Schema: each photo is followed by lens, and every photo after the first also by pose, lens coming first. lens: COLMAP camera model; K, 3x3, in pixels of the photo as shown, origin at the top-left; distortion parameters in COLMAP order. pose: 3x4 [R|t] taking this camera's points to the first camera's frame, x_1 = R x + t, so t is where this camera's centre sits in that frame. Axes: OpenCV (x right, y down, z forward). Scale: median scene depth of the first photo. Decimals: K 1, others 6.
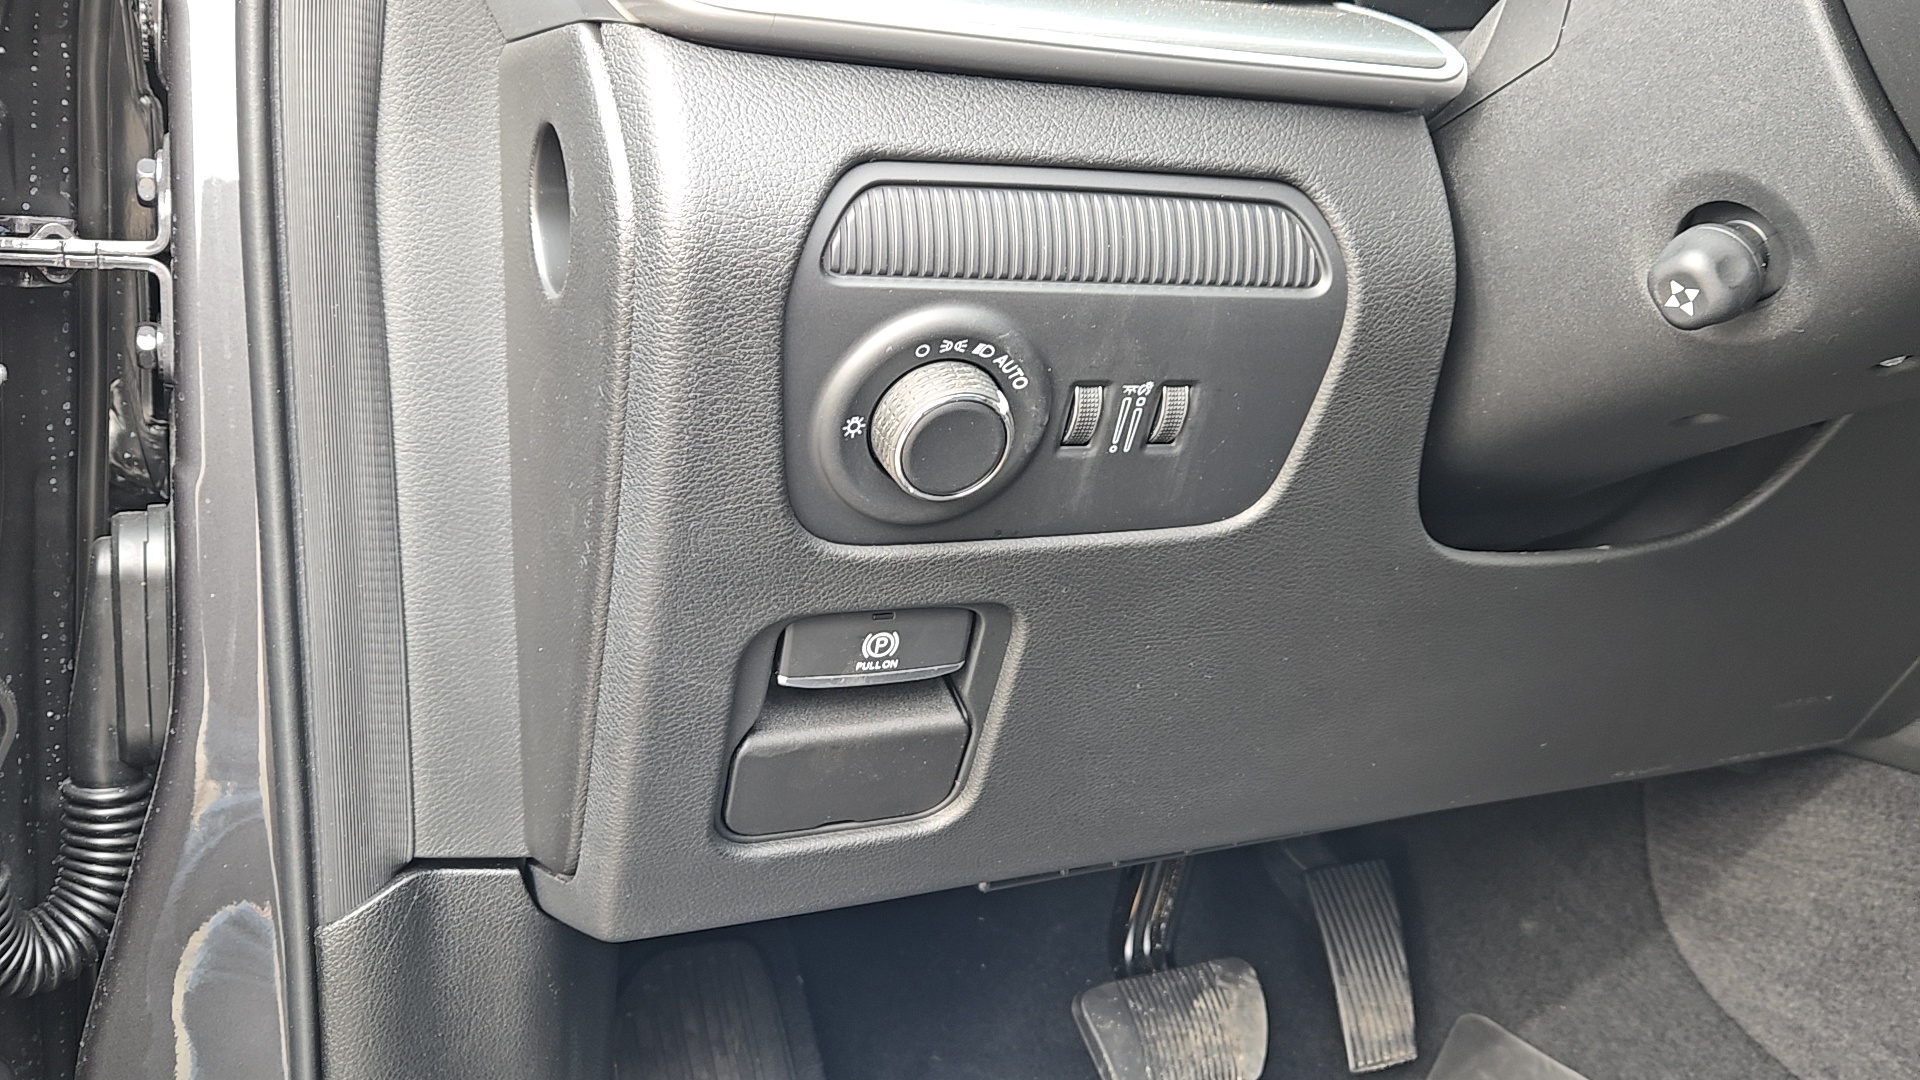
lens RADIAL K [[1600.1, 0, 960.0], [0, 1600.1, 540.0], [0, 0, 1]] dist [0.009707, 0.001397]
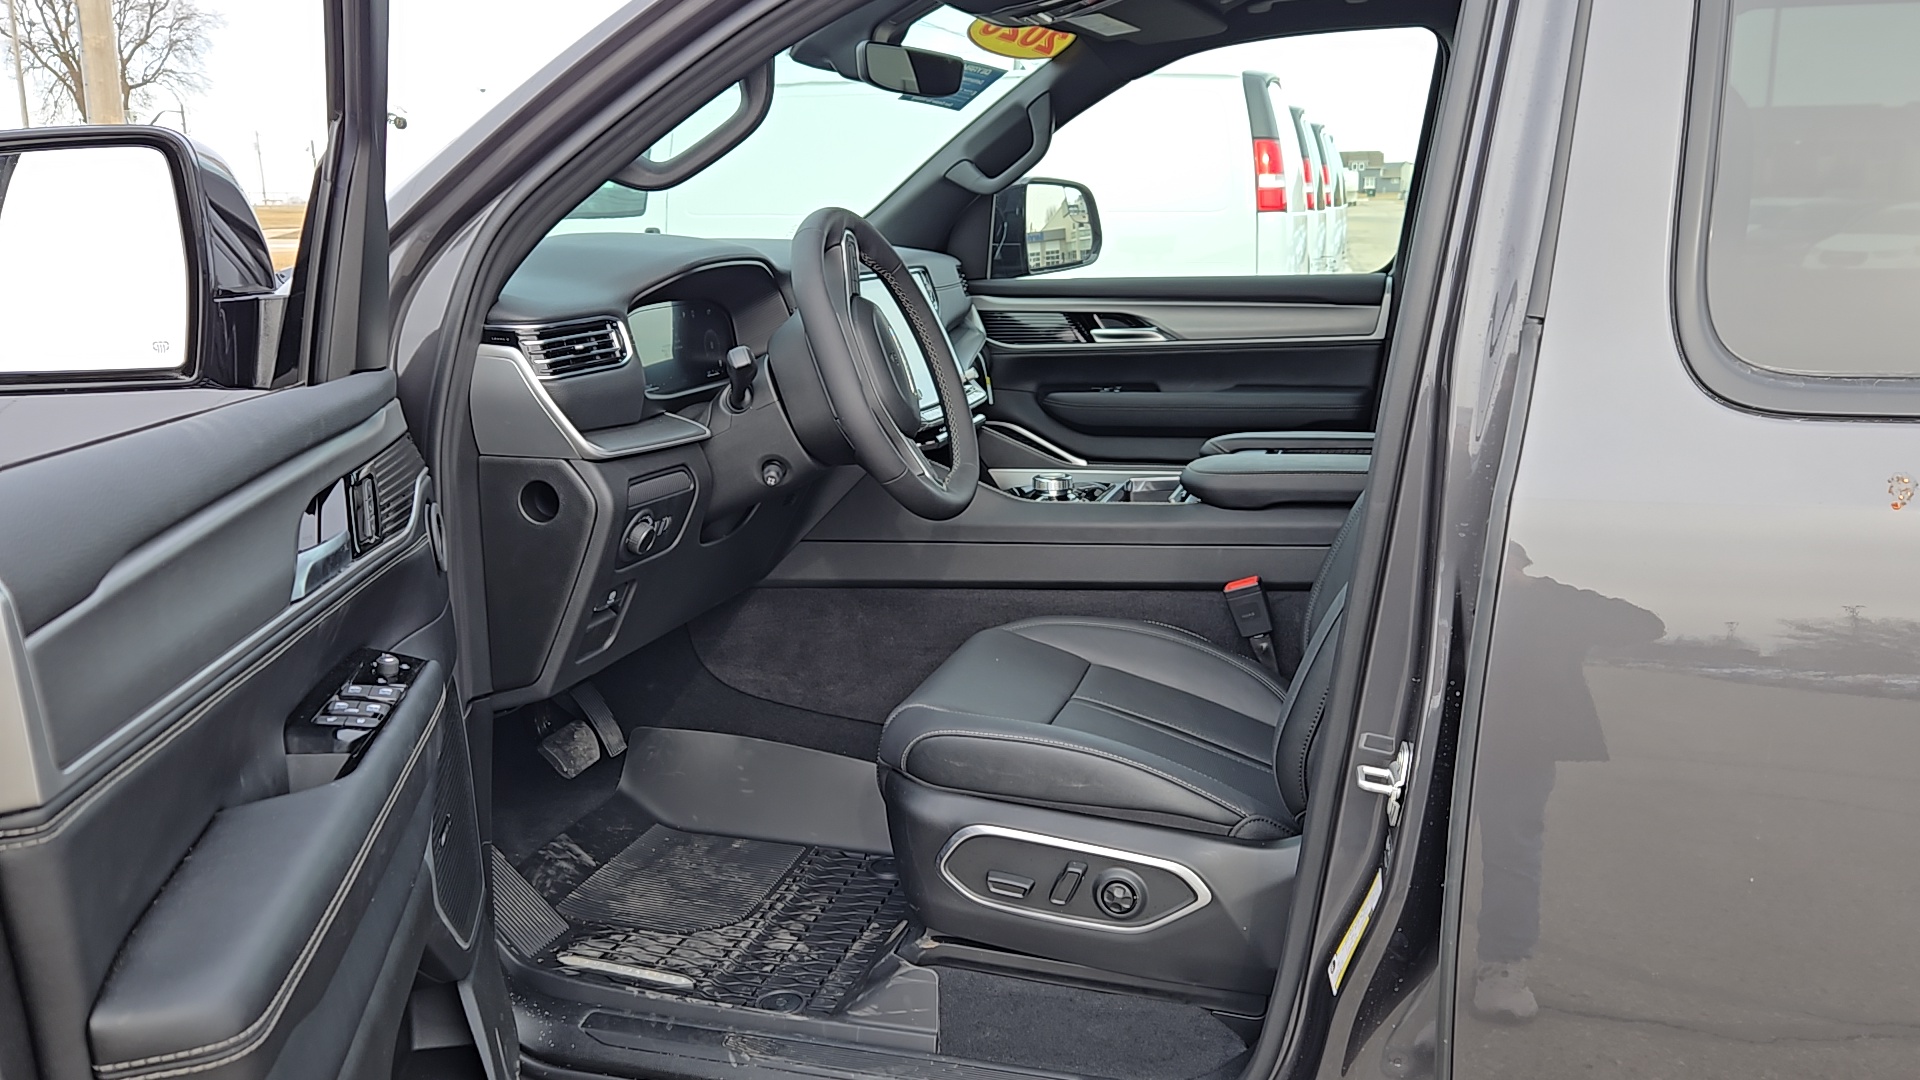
lens RADIAL K [[1600.1, 0, 960.0], [0, 1600.1, 540.0], [0, 0, 1]] dist [0.009707, 0.001397]
pose [[0.658884, -0.190091, 0.727831, -2.174567], [0.181378, 0.979144, 0.091532, -0.254181], [-0.730051, 0.071703, 0.679621, -2.137099]]
